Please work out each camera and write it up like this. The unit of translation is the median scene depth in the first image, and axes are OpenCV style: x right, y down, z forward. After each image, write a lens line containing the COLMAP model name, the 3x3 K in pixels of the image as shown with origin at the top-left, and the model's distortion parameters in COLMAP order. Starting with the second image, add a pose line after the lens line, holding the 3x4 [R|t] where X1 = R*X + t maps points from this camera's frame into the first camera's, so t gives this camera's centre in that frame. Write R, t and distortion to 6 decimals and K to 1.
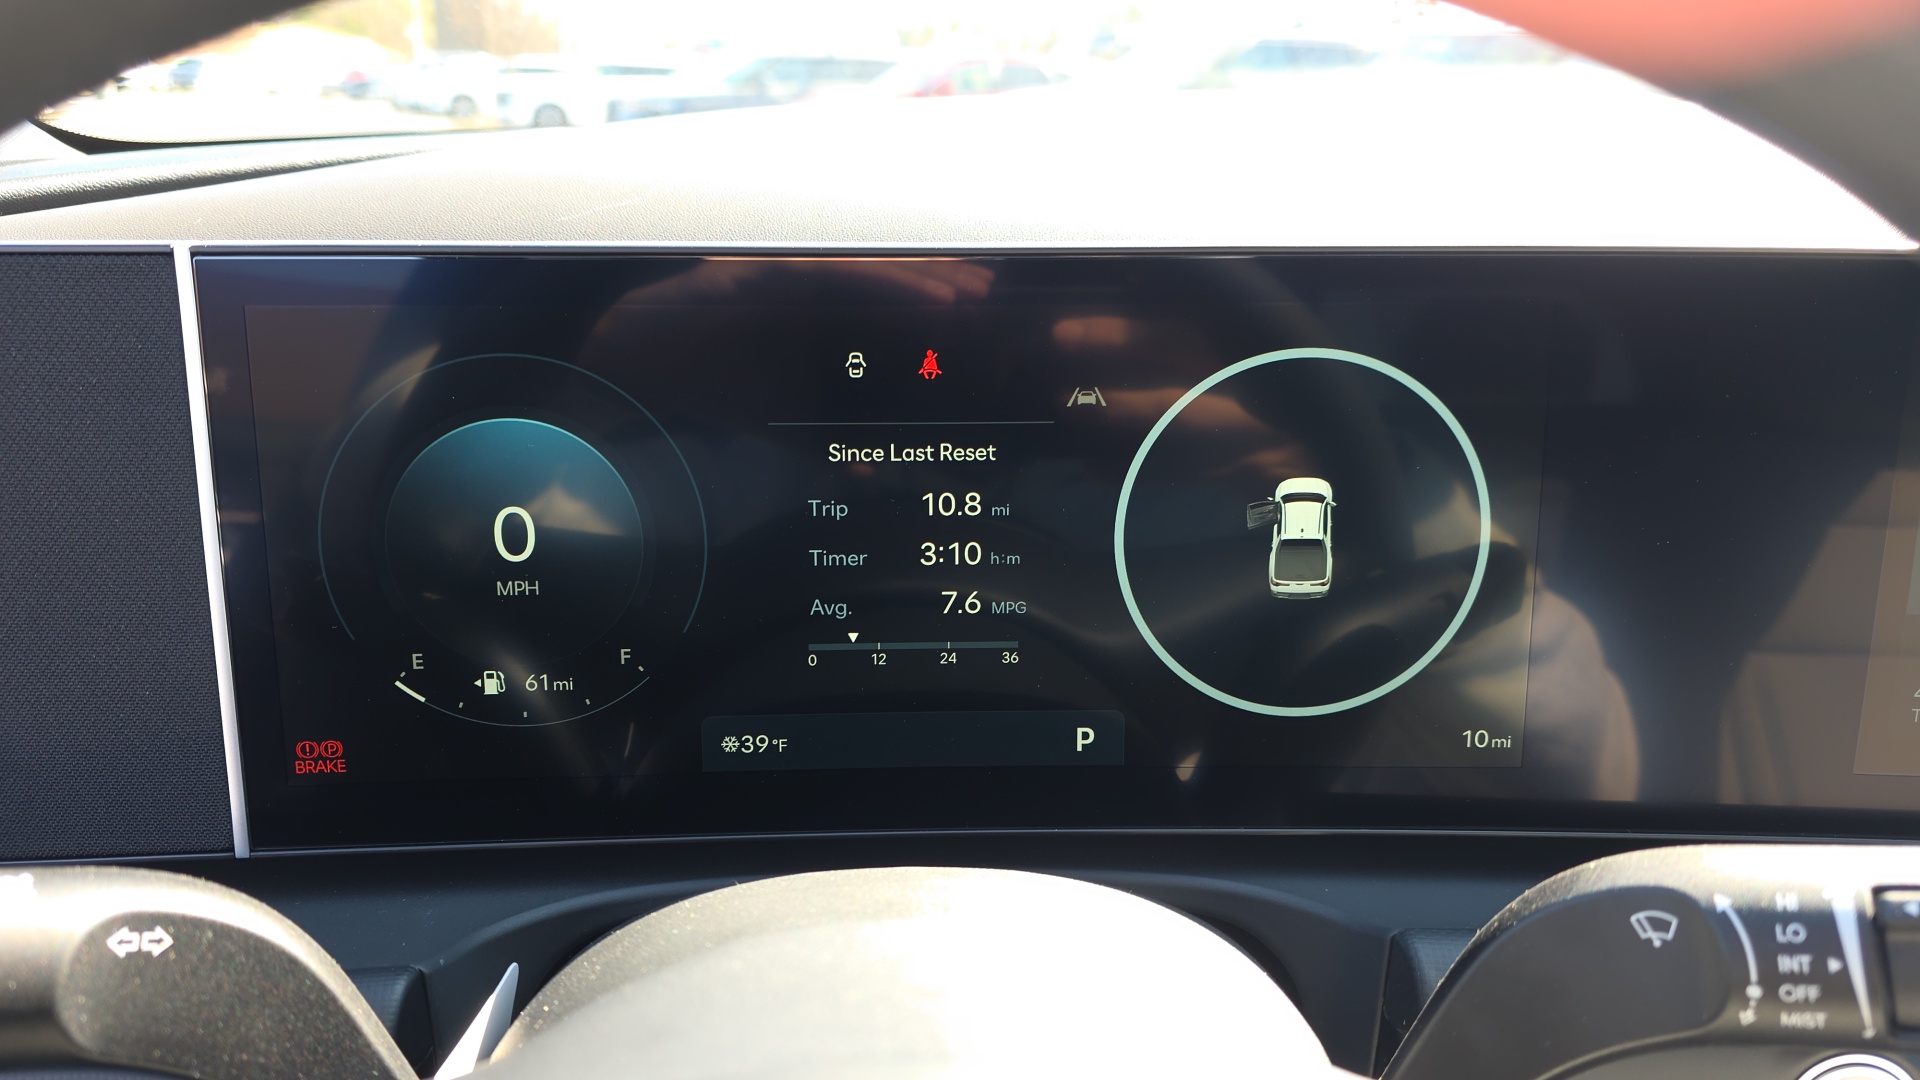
lens RADIAL K [[1319.1, 0, 956.8], [0, 1319.1, 555.3], [0, 0, 1]] dist [0.061509, -0.061720]
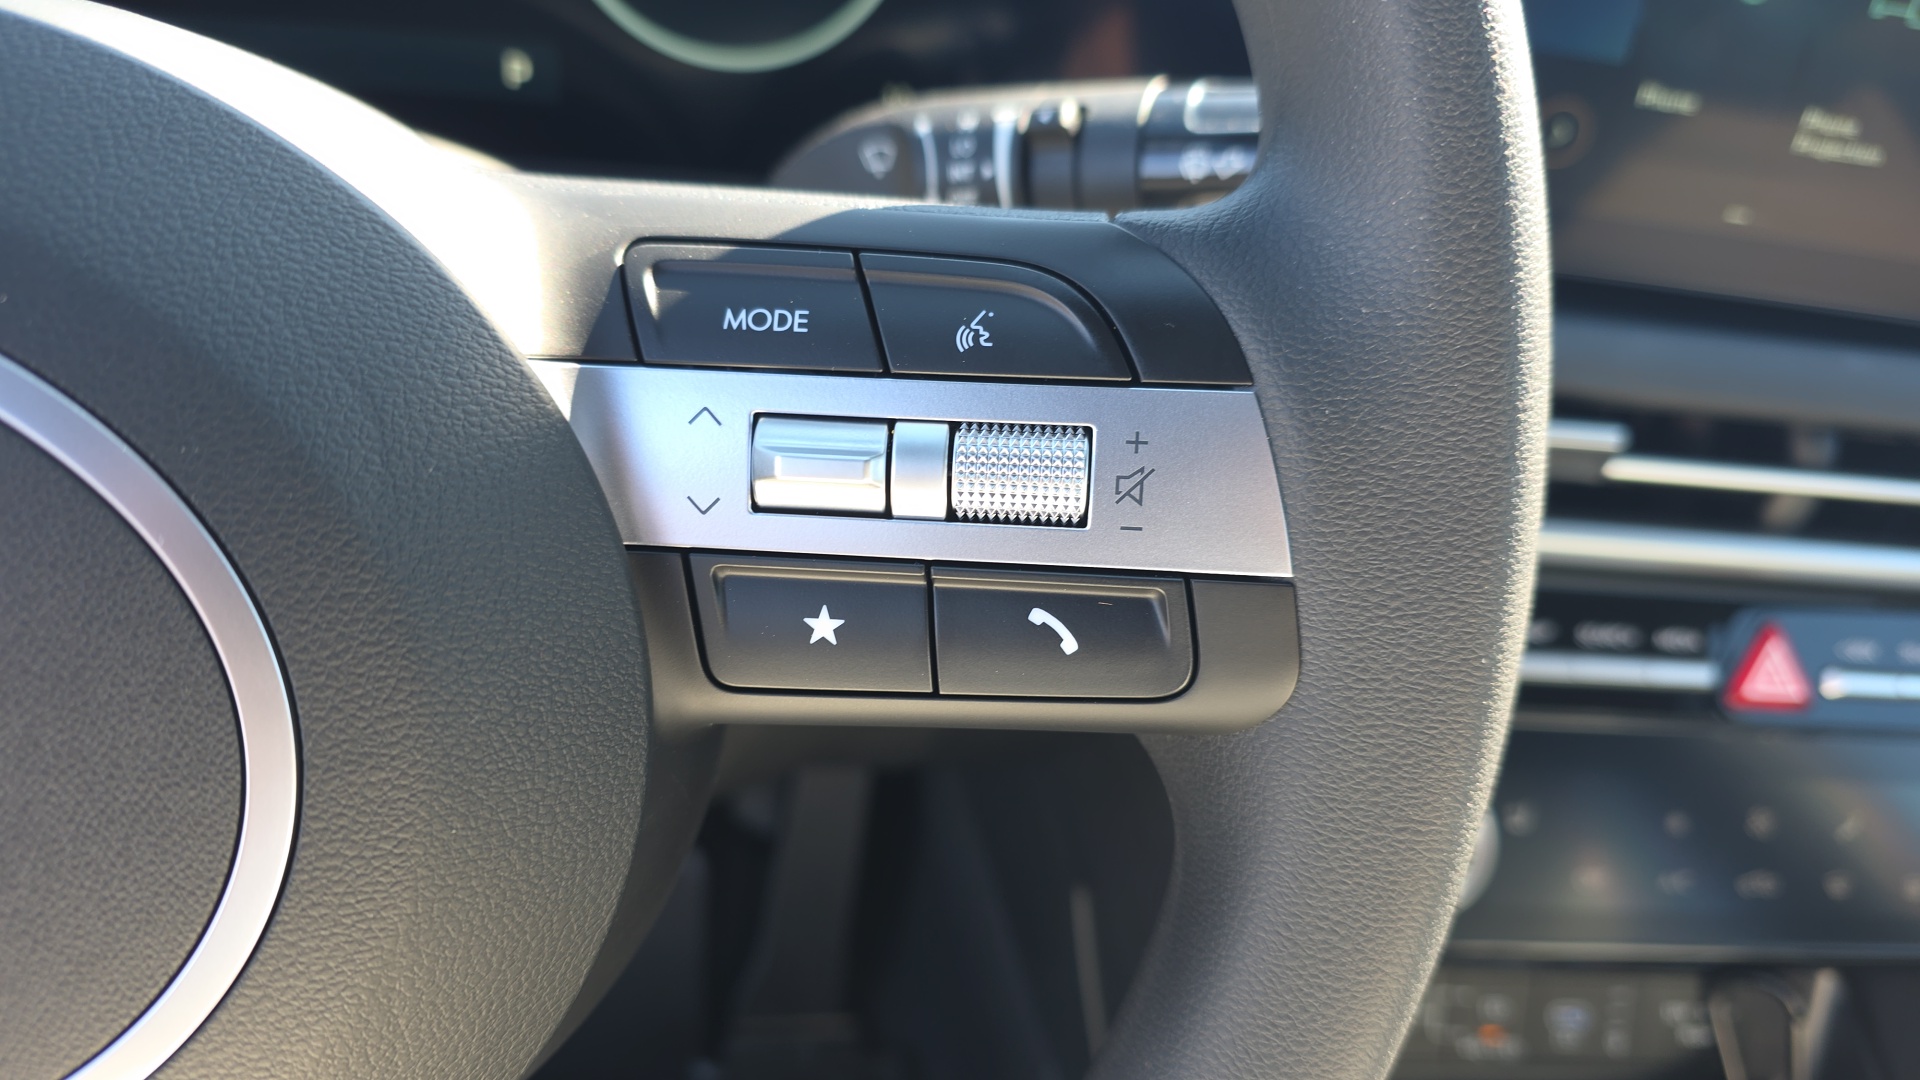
lens RADIAL K [[1372.1, 0, 950.6], [0, 1372.1, 550.4], [0, 0, 1]] dist [-0.017460, -0.005254]
pose [[0.987605, 0.043963, 0.150675, 0.288682], [-0.081458, 0.964133, 0.252612, 0.206365], [-0.134165, -0.261754, 0.955764, -0.147433]]
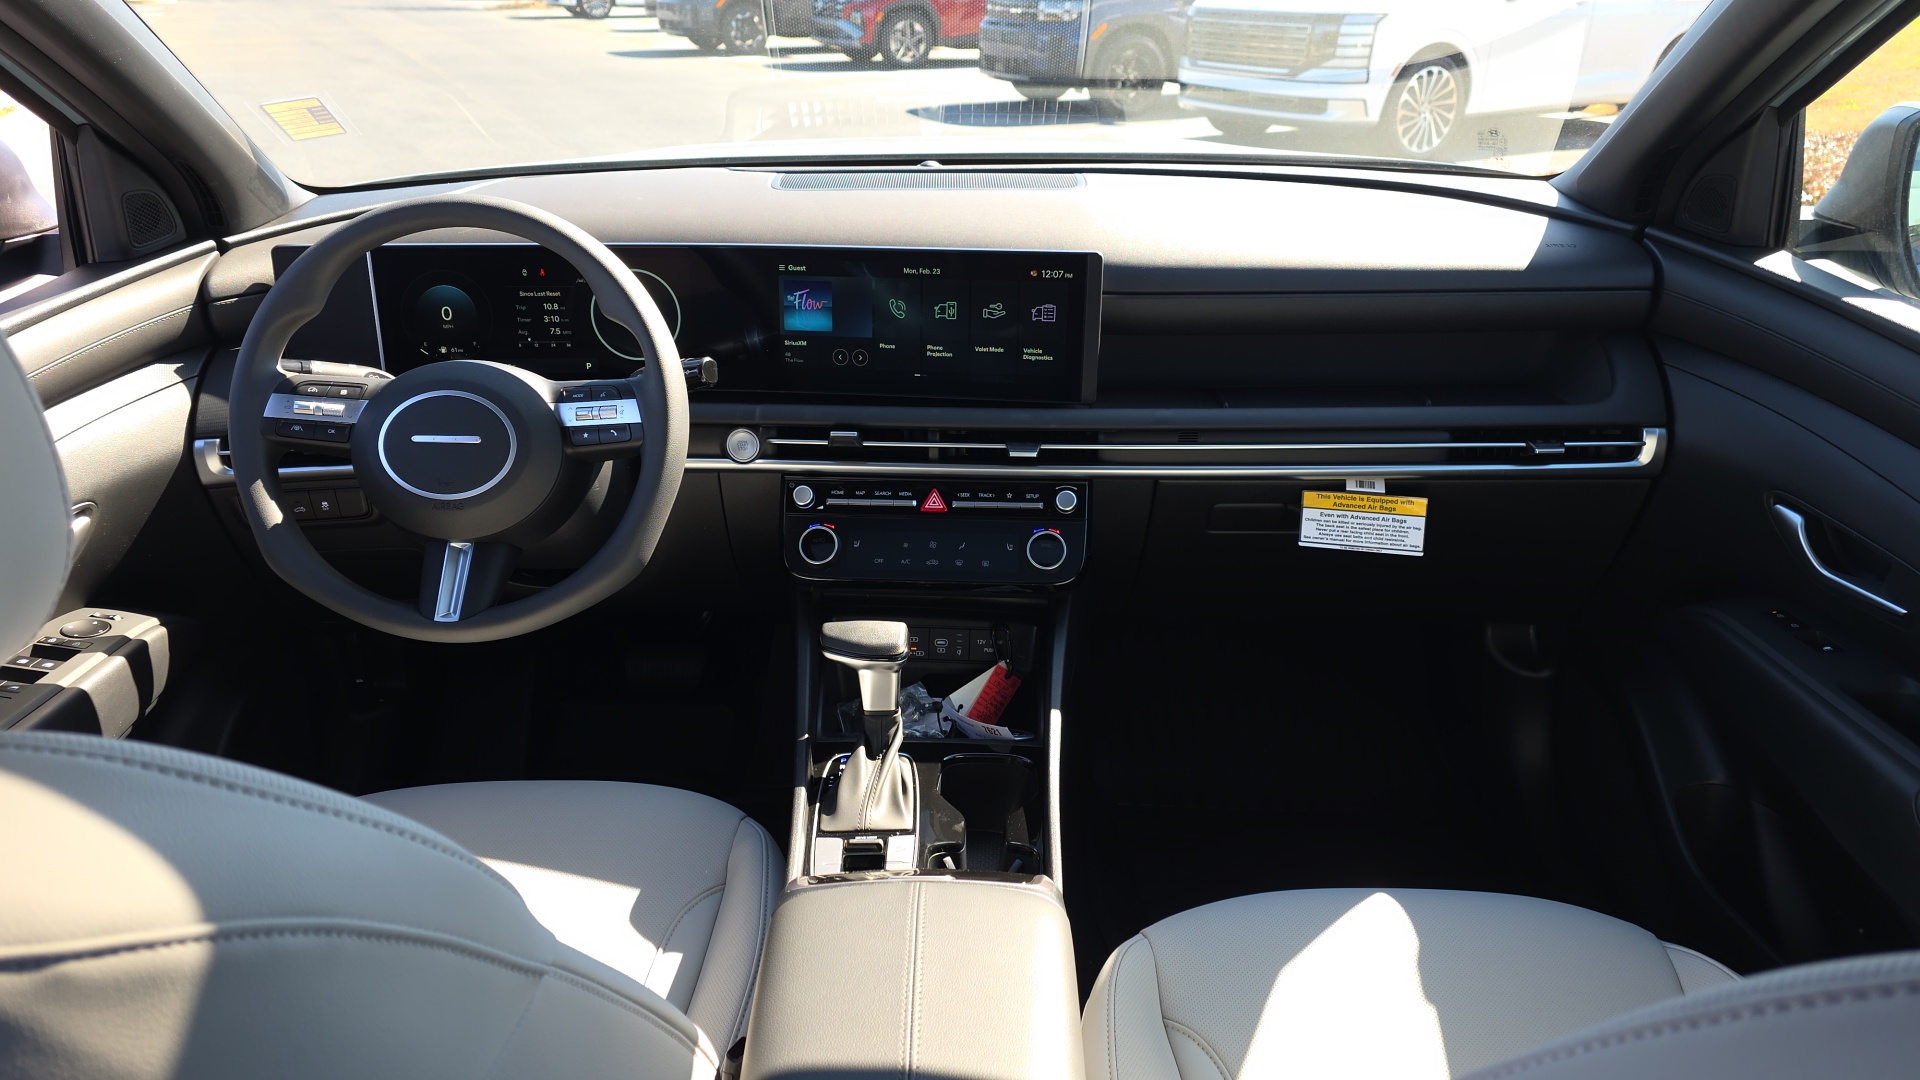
lens RADIAL K [[1319.1, 0, 968.5], [0, 1319.1, 553.2], [0, 0, 1]] dist [0.061509, -0.061720]
pose [[0.999185, 0.004966, -0.040071, 1.466476], [-0.001375, 0.996018, 0.089140, 0.355433], [0.040354, -0.089012, 0.995213, -3.145871]]
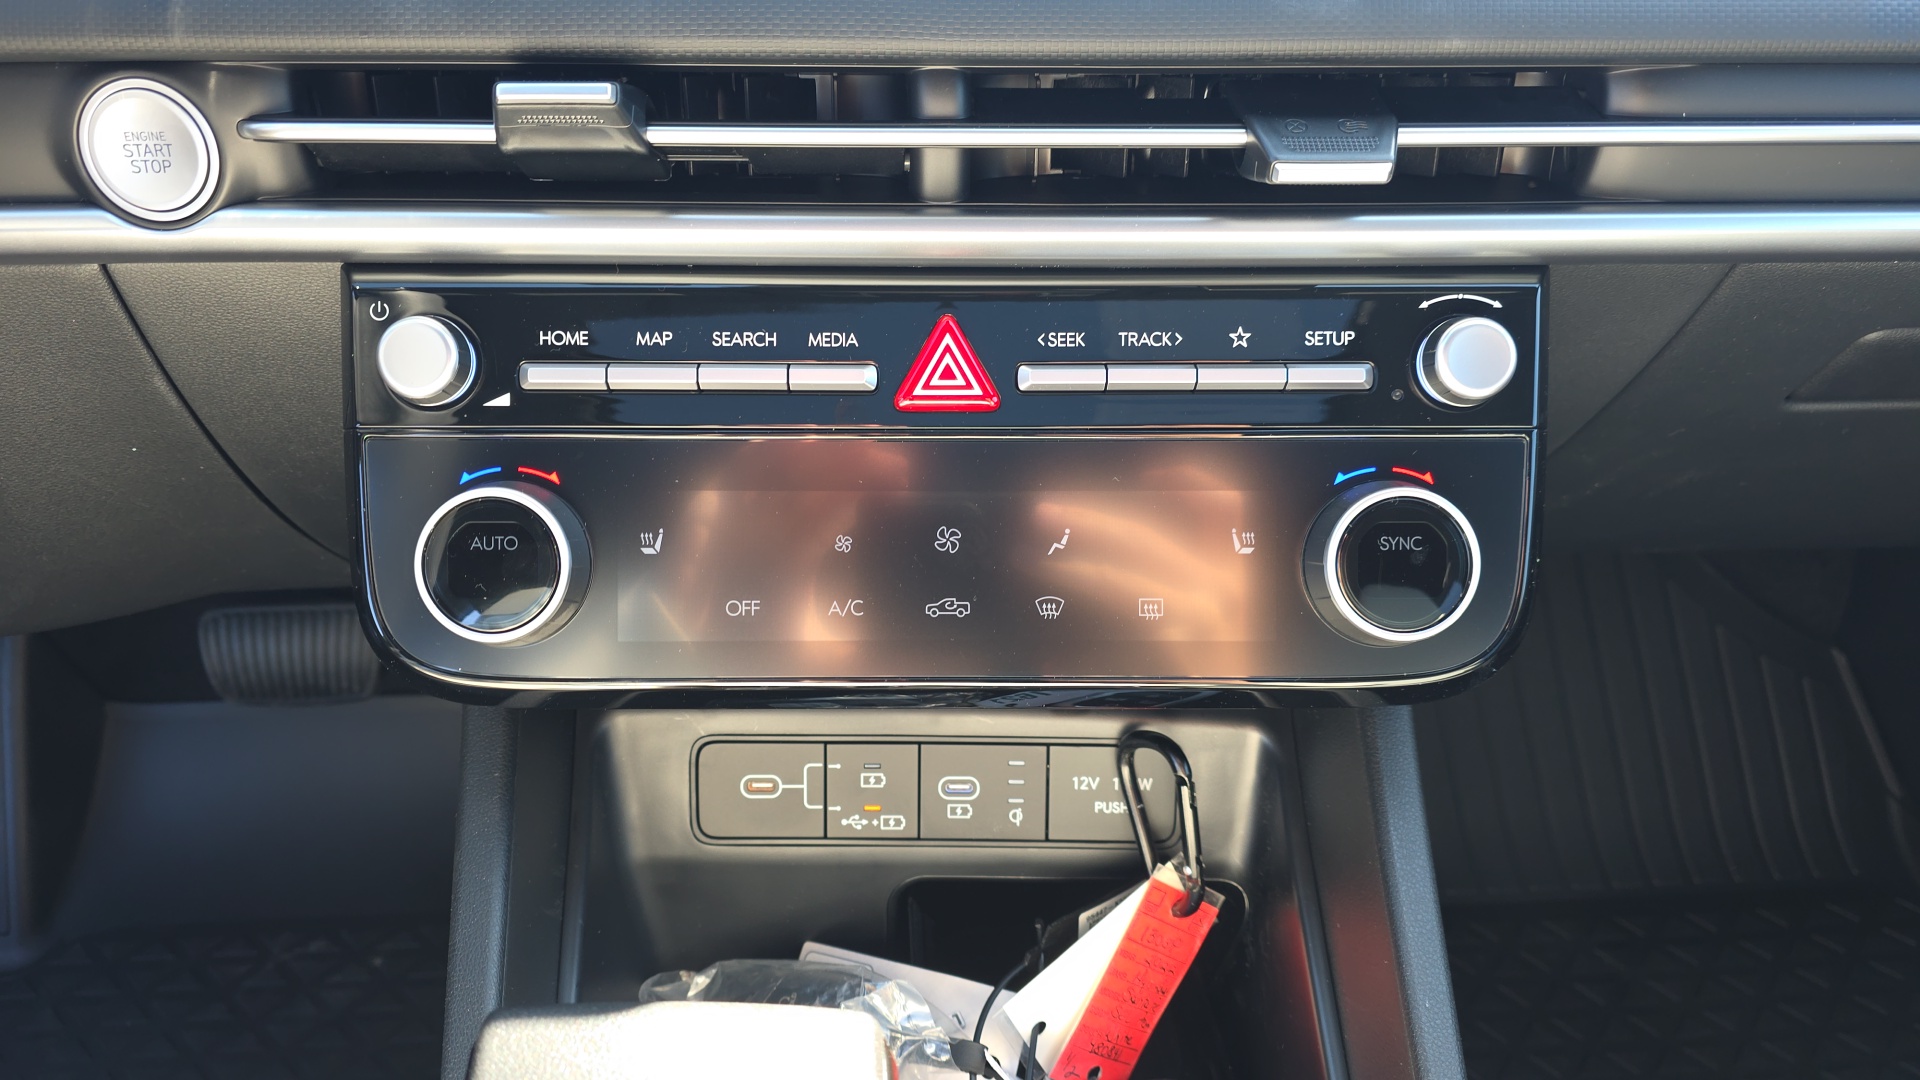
lens RADIAL K [[1319.1, 0, 939.4], [0, 1319.1, 541.8], [0, 0, 1]] dist [0.061509, -0.061720]
pose [[0.999716, -0.019815, 0.013204, 1.176954], [0.014679, 0.949483, 0.313475, 0.360715], [-0.018749, -0.313192, 0.949505, -0.144610]]
